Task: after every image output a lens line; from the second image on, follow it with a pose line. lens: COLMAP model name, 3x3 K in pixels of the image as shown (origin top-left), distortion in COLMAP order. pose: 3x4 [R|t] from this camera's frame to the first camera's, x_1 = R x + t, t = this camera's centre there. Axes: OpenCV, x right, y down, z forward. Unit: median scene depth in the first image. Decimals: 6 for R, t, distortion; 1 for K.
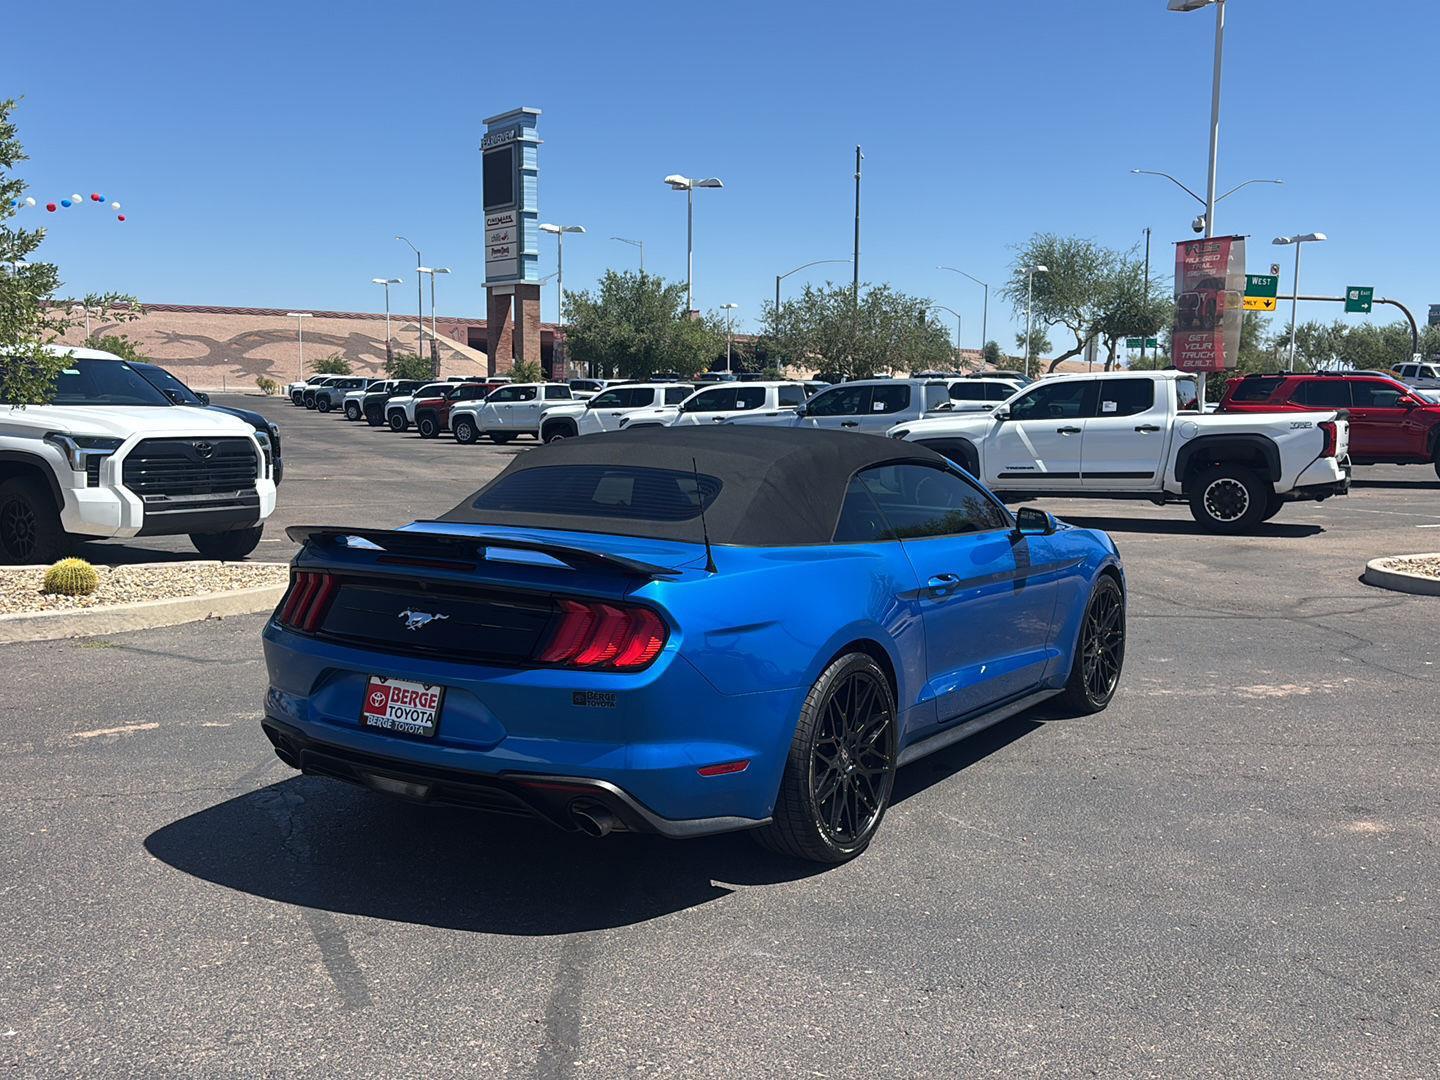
lens RADIAL K [[1389.3, 0, 729.0], [0, 1389.3, 546.2], [0, 0, 1]] dist [0.006232, 0.000000]
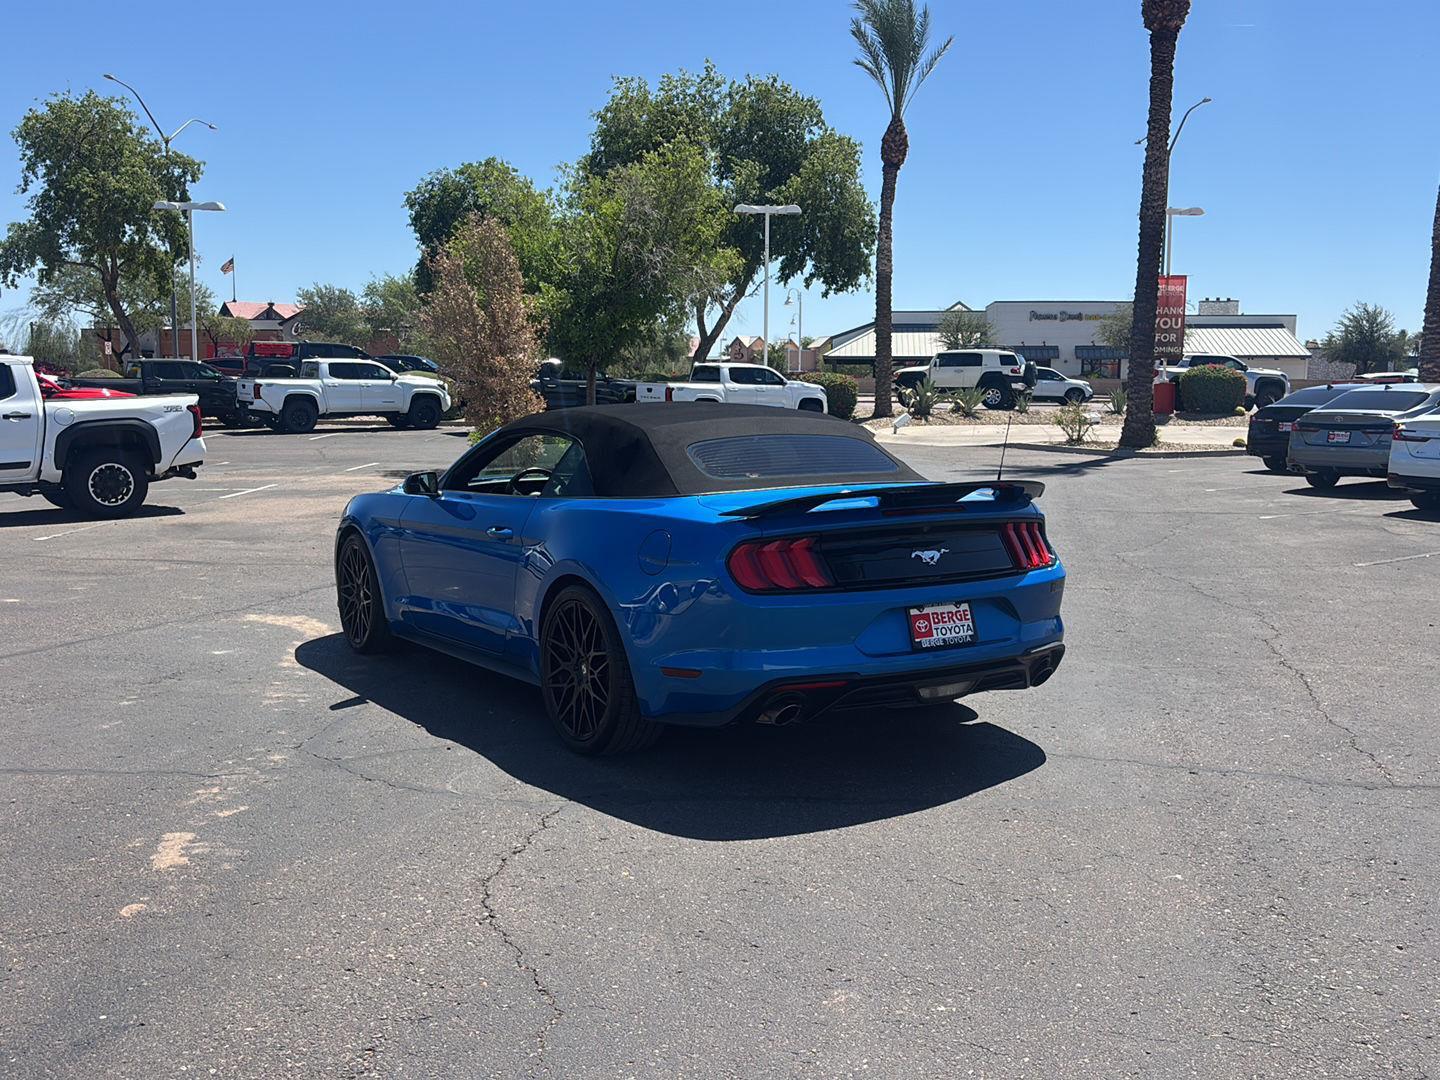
lens RADIAL K [[1389.3, 0, 760.7], [0, 1389.3, 504.7], [0, 0, 1]] dist [0.006232, 0.000000]
pose [[0.384599, -0.078542, 0.919736, -0.442713], [0.097795, 0.994233, 0.044009, -0.019274], [-0.917889, 0.073019, 0.390062, 0.204638]]
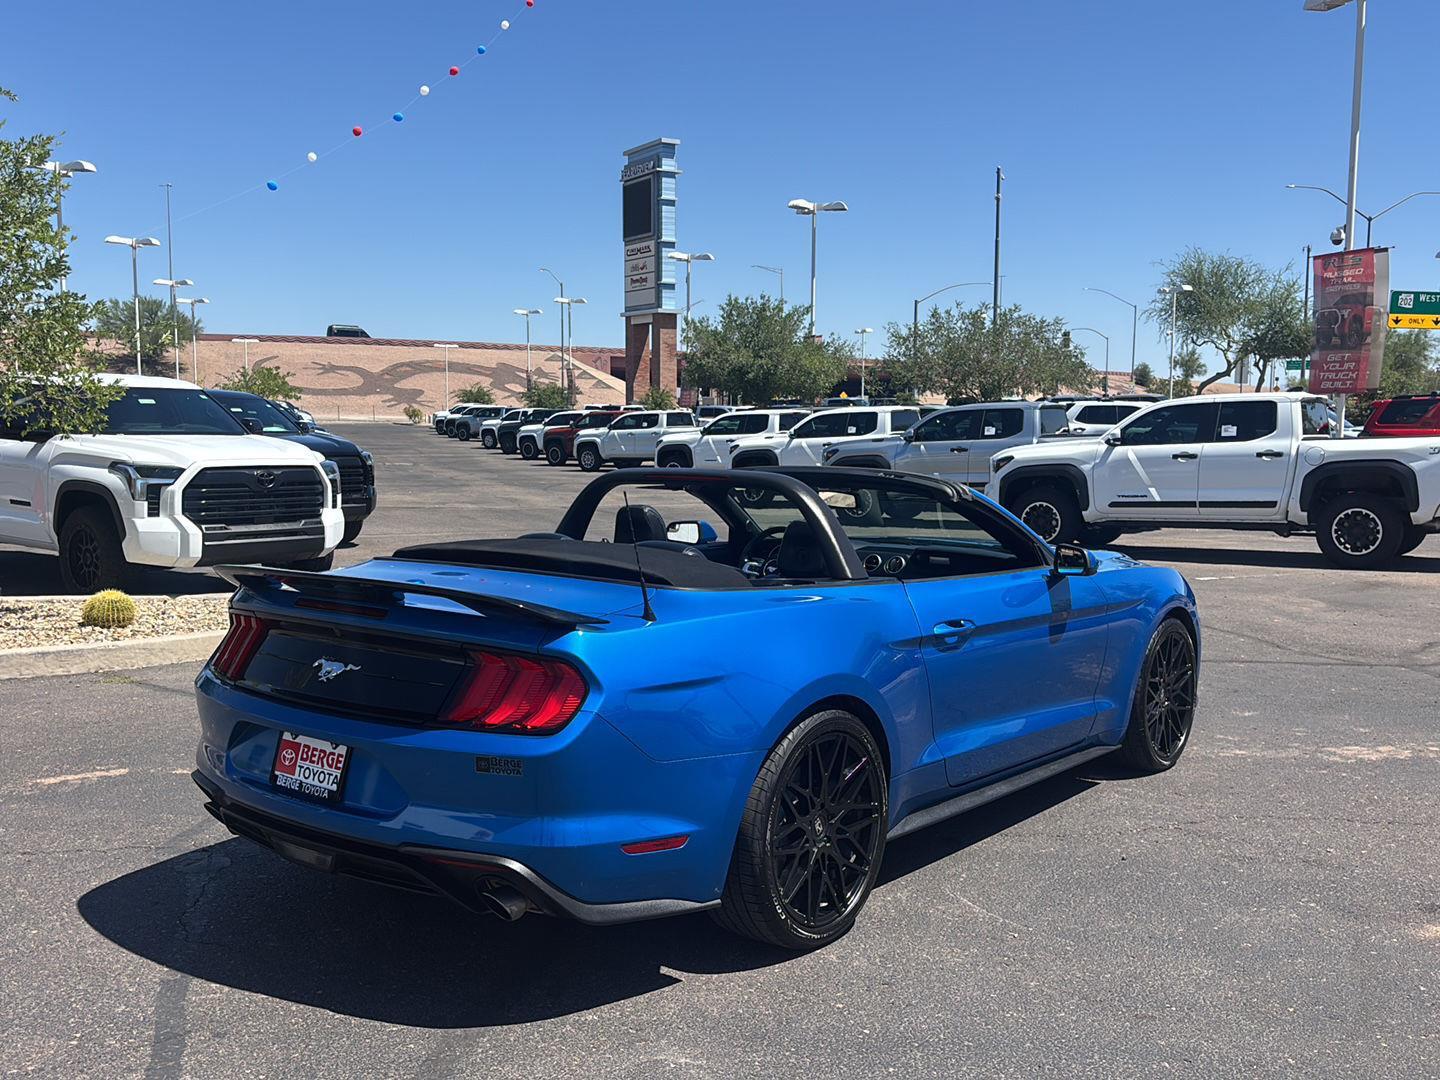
lens RADIAL K [[1389.3, 0, 720.7], [0, 1389.3, 547.4], [0, 0, 1]] dist [0.006232, 0.000000]
pose [[0.994045, 0.003717, -0.108907, 0.039729], [-0.005684, 0.999826, -0.017757, -0.003855], [0.108822, 0.018271, 0.993893, 0.039633]]
